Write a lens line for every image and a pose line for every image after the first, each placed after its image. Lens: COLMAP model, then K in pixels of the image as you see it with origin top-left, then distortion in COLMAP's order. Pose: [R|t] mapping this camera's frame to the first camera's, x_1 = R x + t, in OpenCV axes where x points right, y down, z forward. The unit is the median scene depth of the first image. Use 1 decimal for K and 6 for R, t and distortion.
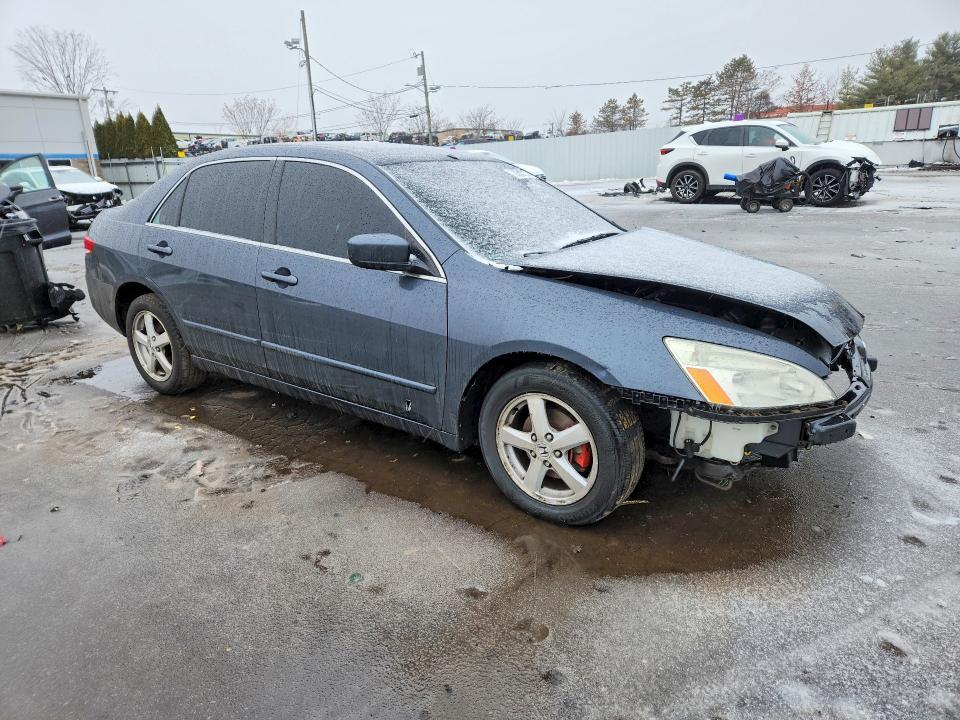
lens RADIAL K [[540.2, 0, 477.6], [0, 540.2, 361.2], [0, 0, 1]] dist [0.029049, -0.007158]
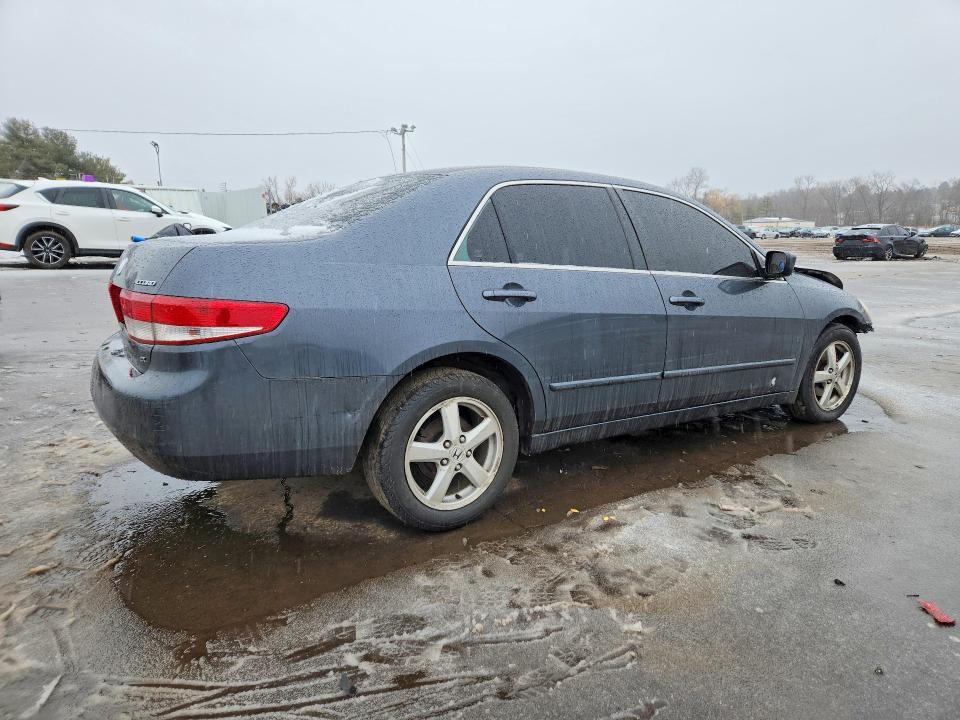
lens RADIAL K [[540.2, 0, 478.4], [0, 540.2, 359.1], [0, 0, 1]] dist [0.029049, -0.007158]
pose [[0.468512, -0.167461, 0.867441, -1.236946], [0.268844, 0.962329, 0.040574, -0.167316], [-0.841558, 0.214197, 0.495884, 0.723354]]
